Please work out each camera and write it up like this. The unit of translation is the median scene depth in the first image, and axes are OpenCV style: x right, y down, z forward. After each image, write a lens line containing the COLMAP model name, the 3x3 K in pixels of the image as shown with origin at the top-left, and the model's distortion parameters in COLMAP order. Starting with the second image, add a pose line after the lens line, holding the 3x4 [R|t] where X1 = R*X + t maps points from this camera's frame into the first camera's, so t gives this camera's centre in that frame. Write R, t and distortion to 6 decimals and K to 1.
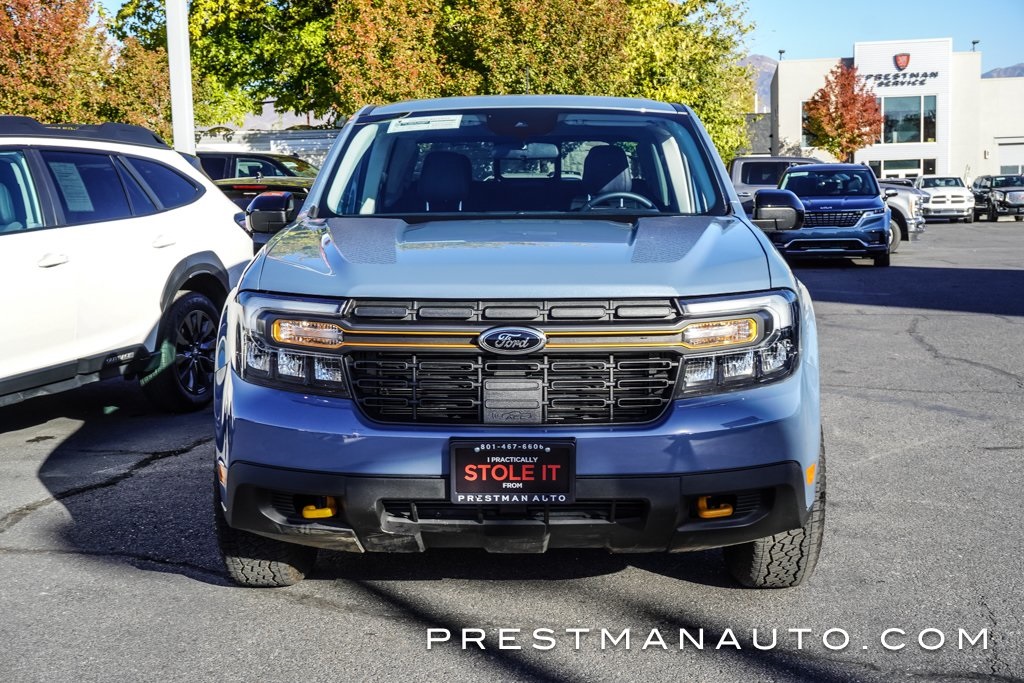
lens RADIAL K [[1299.2, 0, 512.2], [0, 1299.2, 341.6], [0, 0, 1]] dist [-0.014797, 0.000000]
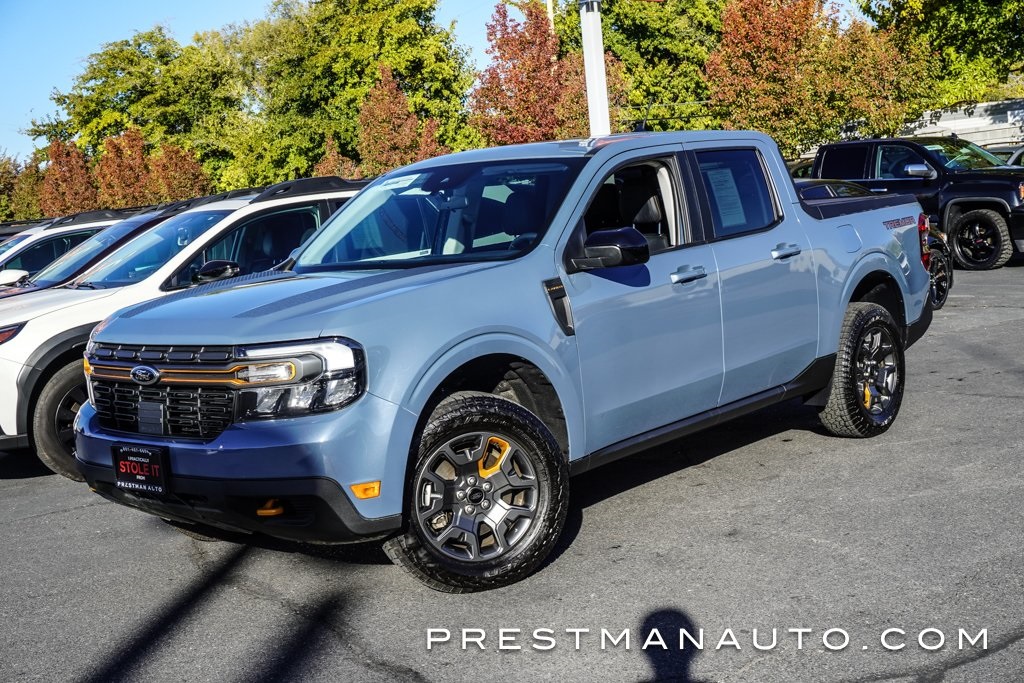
lens RADIAL K [[1403.7, 0, 511.7], [0, 1403.7, 338.6], [0, 0, 1]] dist [0.096605, 0.000000]
pose [[0.750112, 0.015437, -0.661130, 0.242671], [-0.005103, 0.999833, 0.017556, -0.012753], [0.661291, -0.009795, 0.750066, 0.021811]]
